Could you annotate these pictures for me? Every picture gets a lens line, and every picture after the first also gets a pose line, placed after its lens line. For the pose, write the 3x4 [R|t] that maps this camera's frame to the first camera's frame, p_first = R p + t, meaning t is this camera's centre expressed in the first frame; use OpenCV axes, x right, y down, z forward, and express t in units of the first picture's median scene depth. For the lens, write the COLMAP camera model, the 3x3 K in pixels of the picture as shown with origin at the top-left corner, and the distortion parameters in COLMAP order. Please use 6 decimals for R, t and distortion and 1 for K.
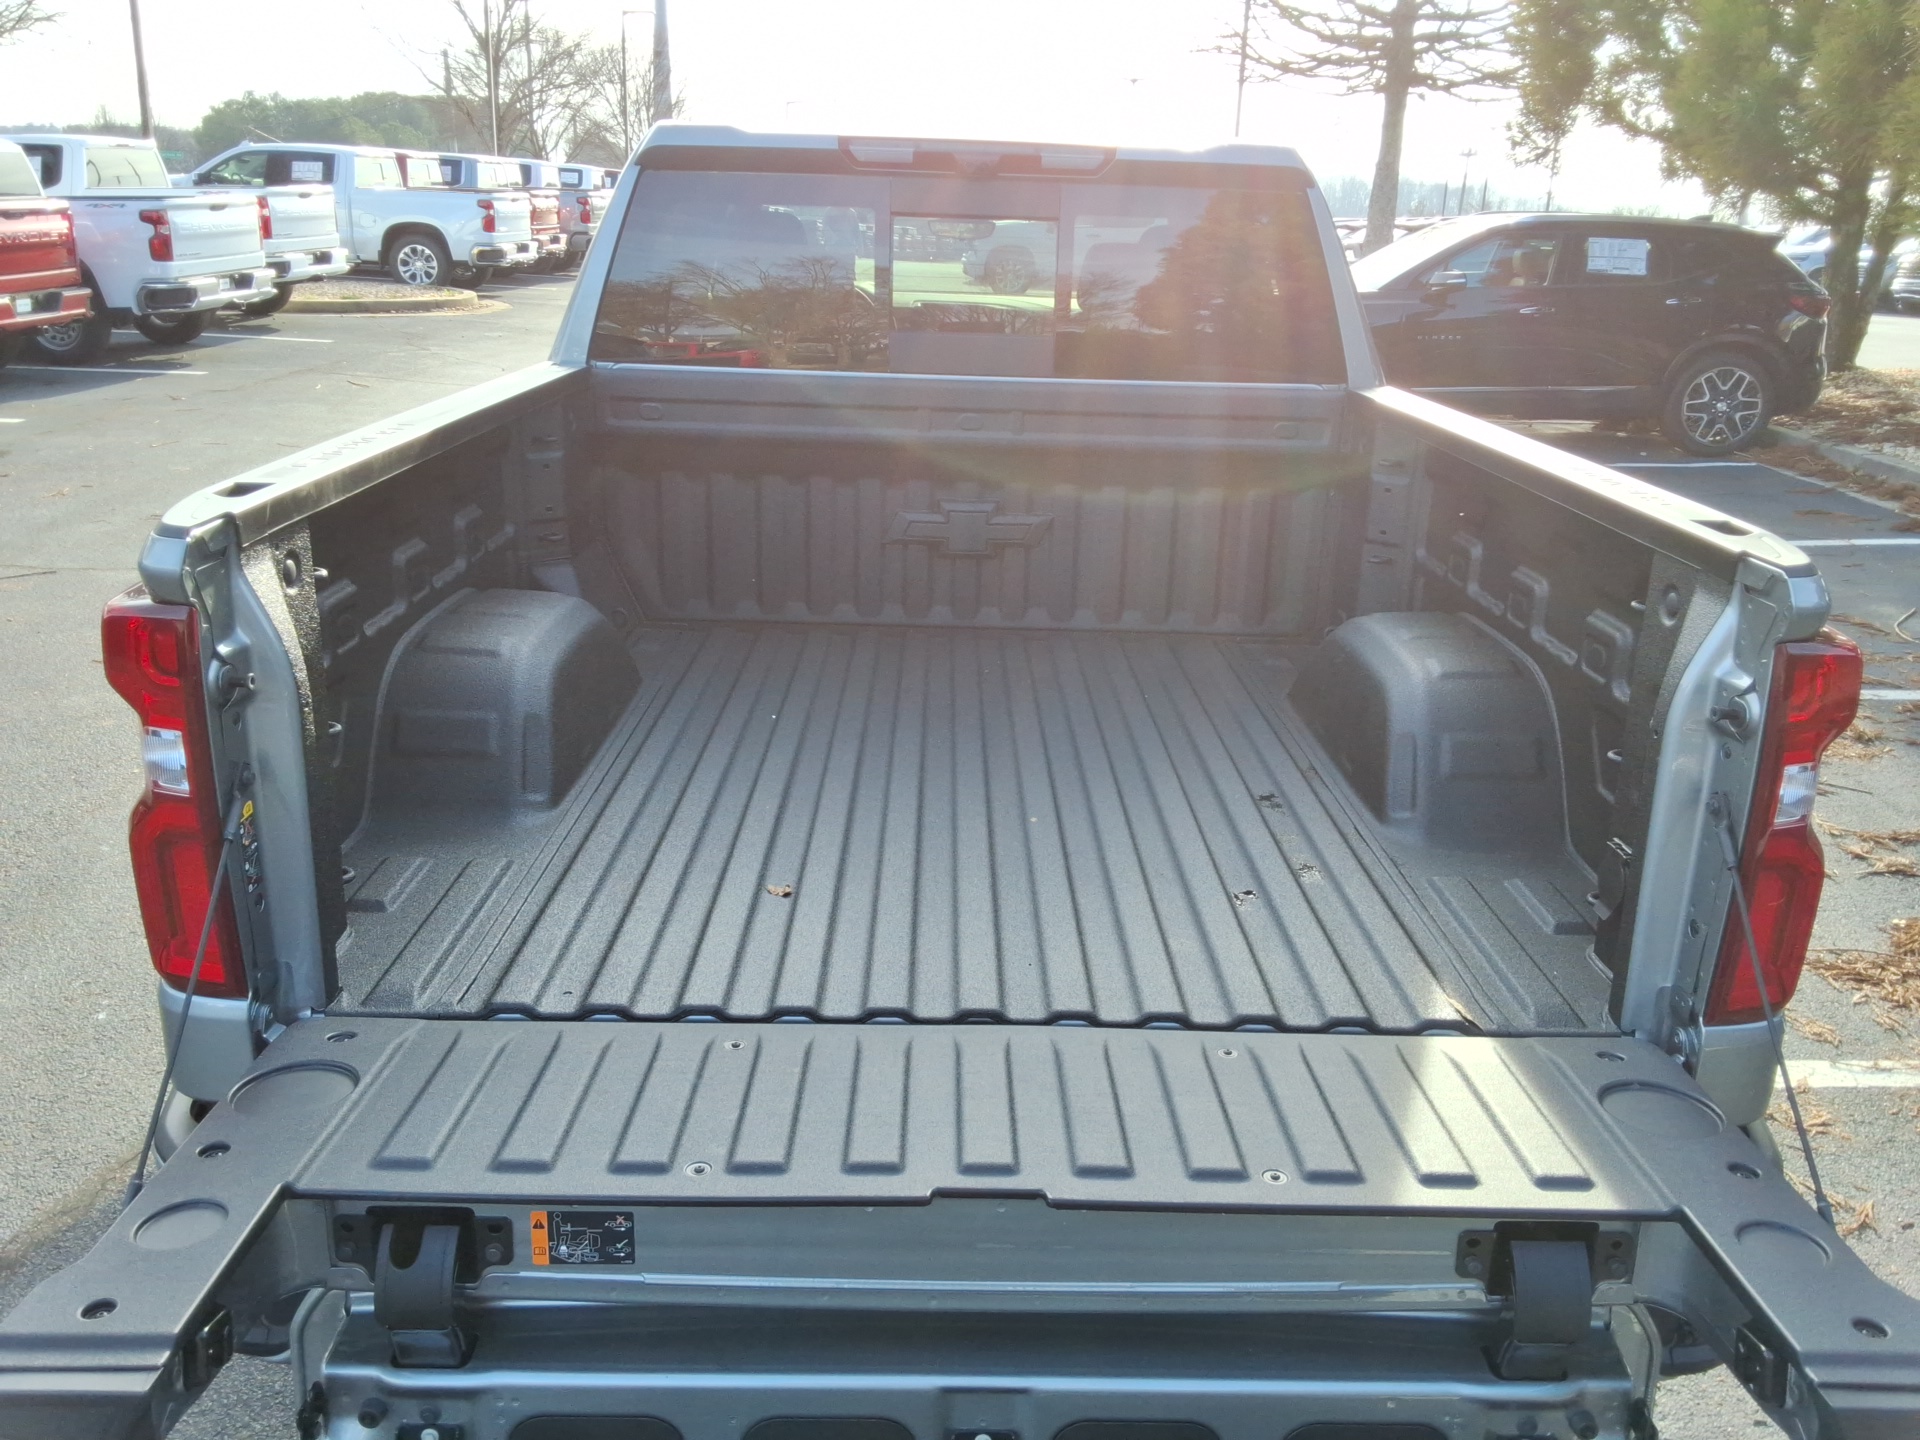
lens RADIAL K [[1531.3, 0, 971.4], [0, 1531.3, 723.0], [0, 0, 1]] dist [0.109608, -0.165775]
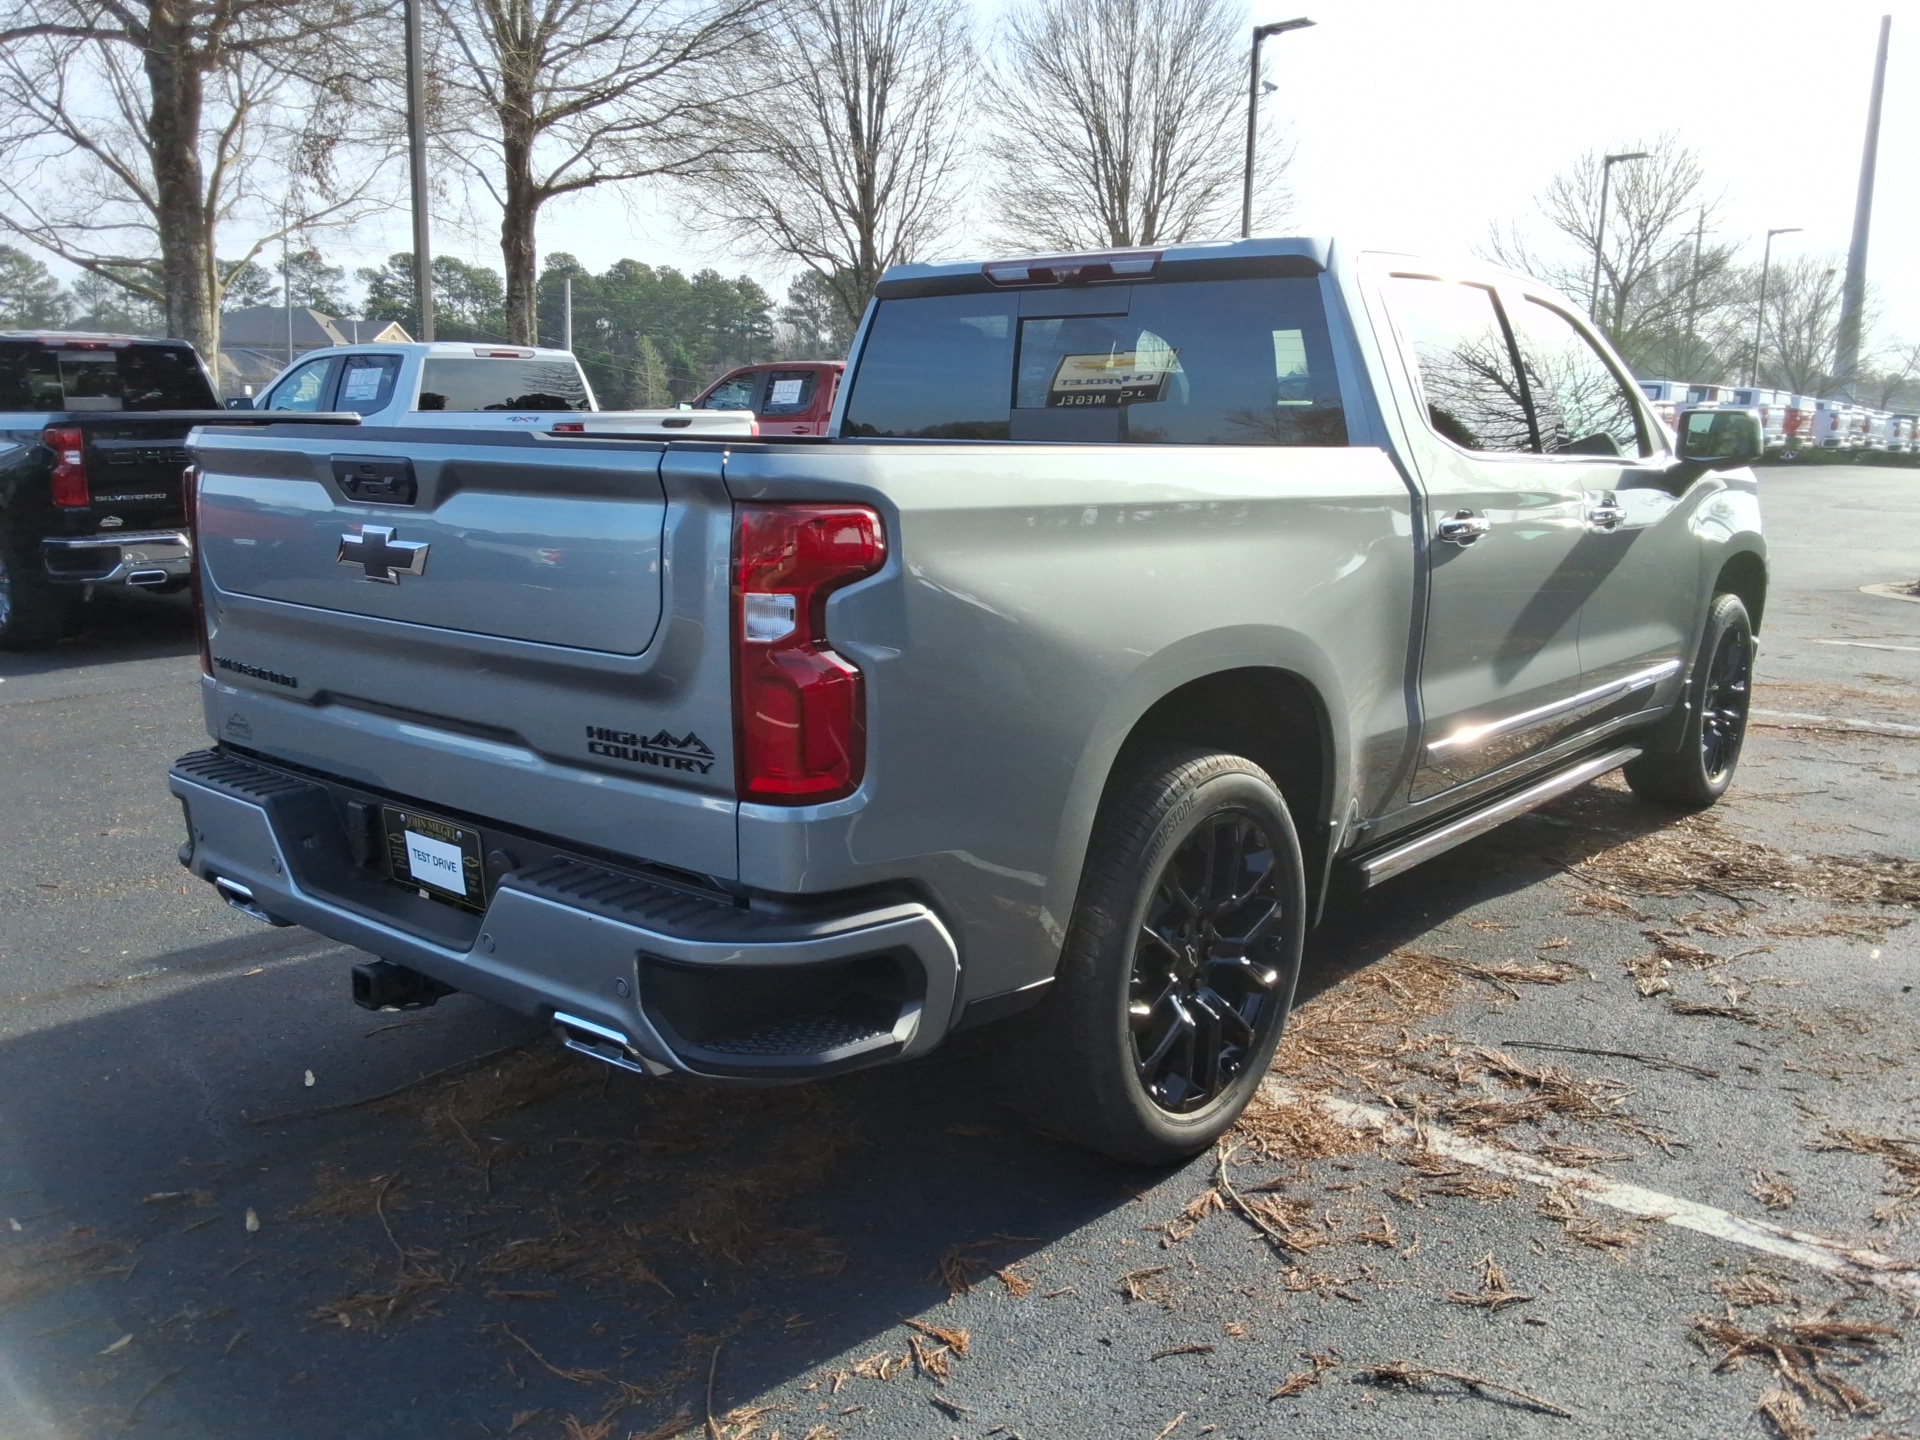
lens RADIAL K [[1531.3, 0, 984.3], [0, 1531.3, 725.9], [0, 0, 1]] dist [0.109608, -0.165775]
pose [[0.772578, 0.103576, -0.626415, 0.163890], [-0.188881, 0.979429, -0.071007, 0.020756], [0.606174, 0.173177, 0.776249, 0.011272]]
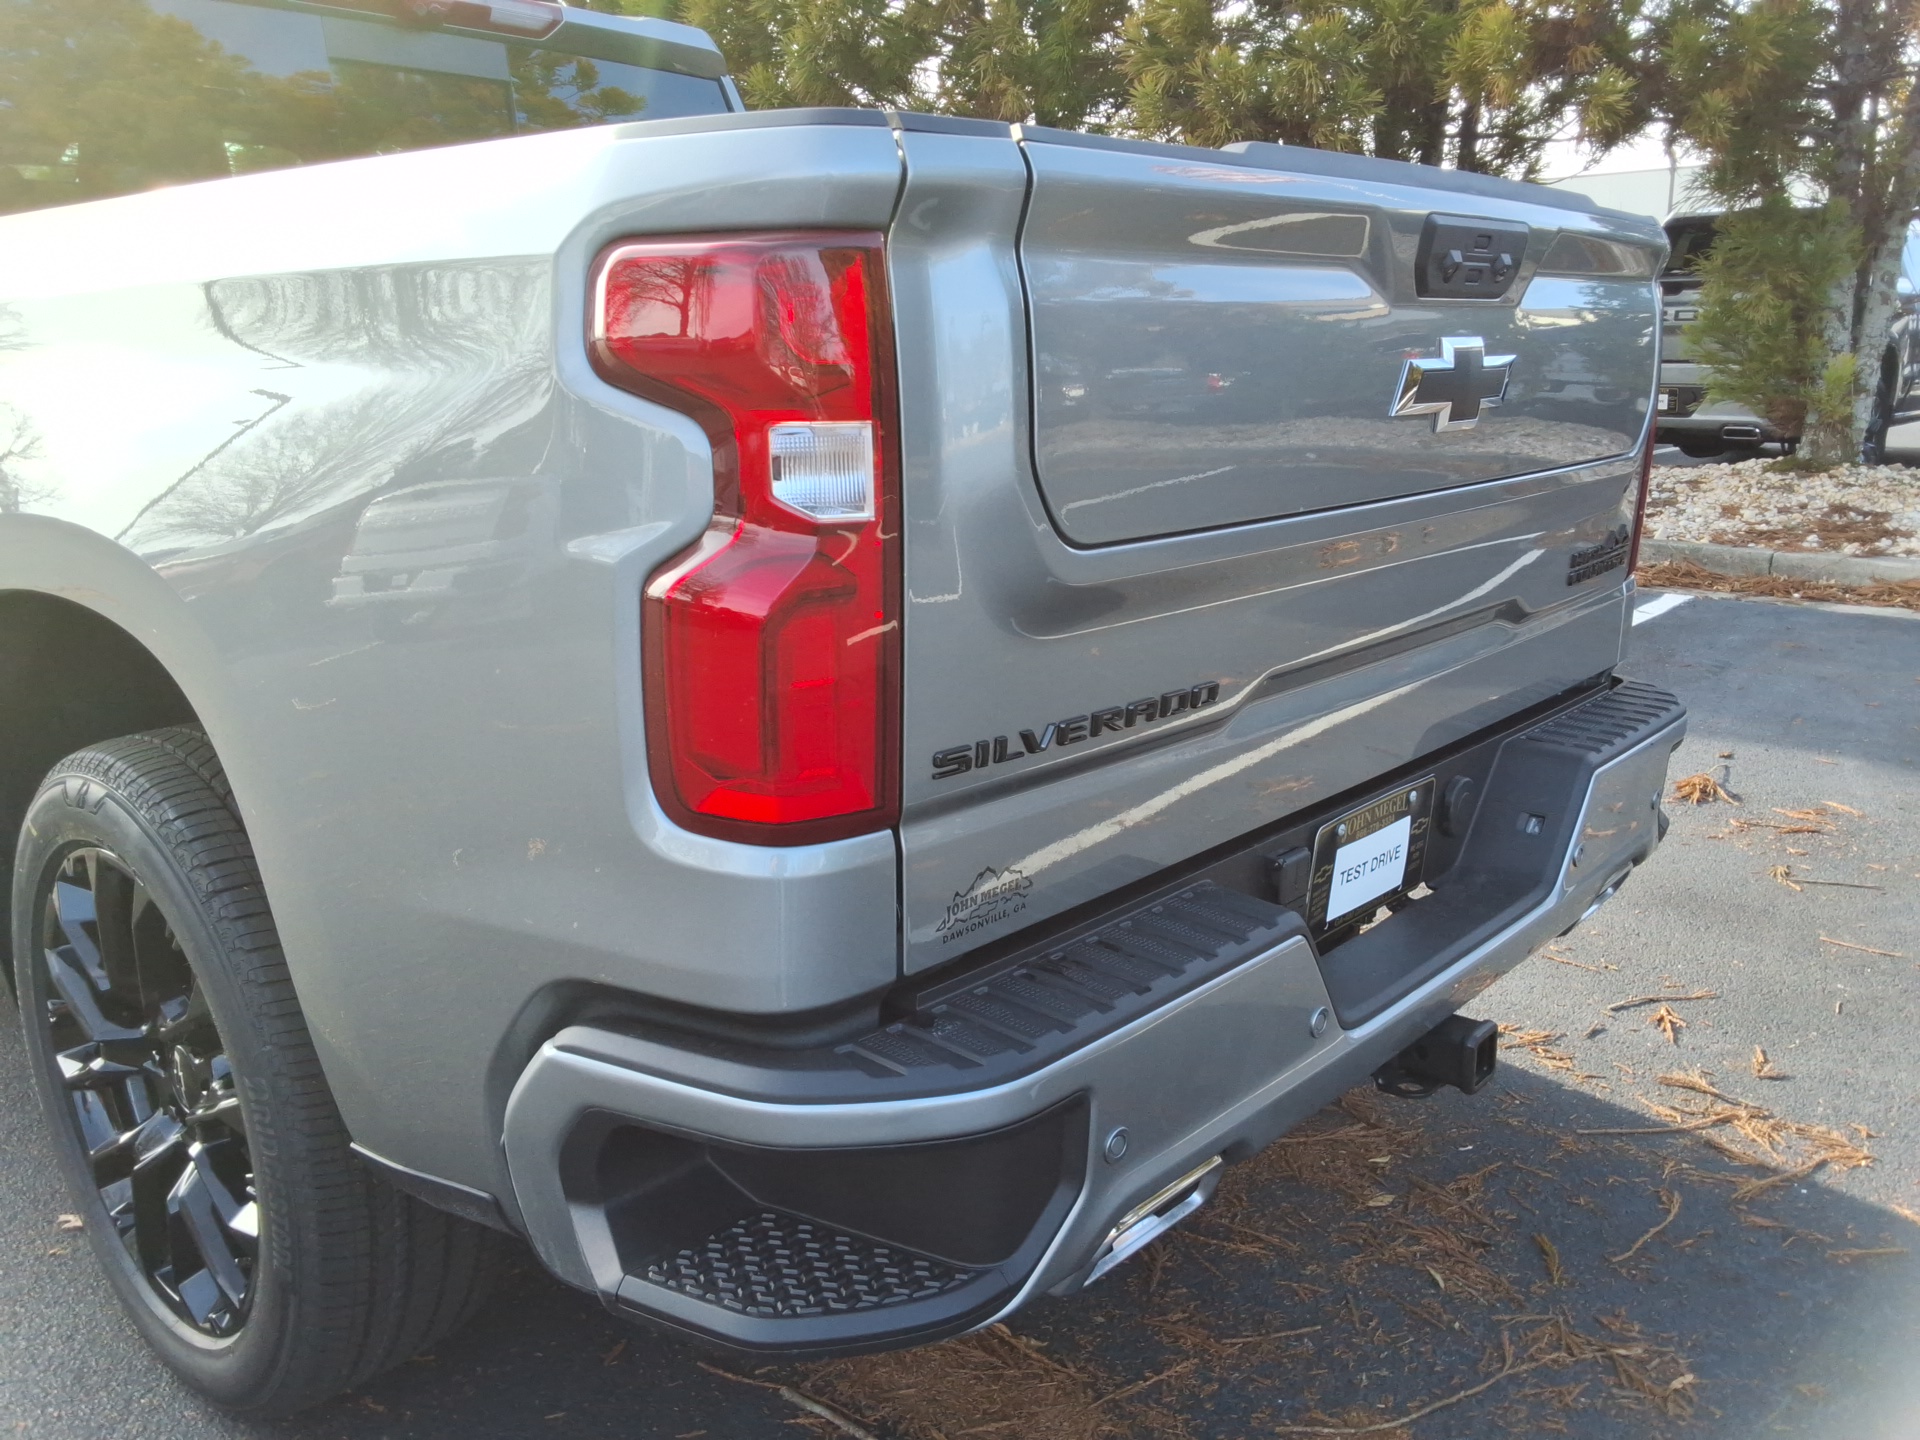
lens RADIAL K [[1531.3, 0, 967.6], [0, 1531.3, 715.9], [0, 0, 1]] dist [0.109608, -0.165775]
pose [[0.669395, -0.208030, 0.713186, -0.102948], [0.254537, 0.966111, 0.042897, 0.011444], [-0.697940, 0.152817, 0.699661, 0.053345]]
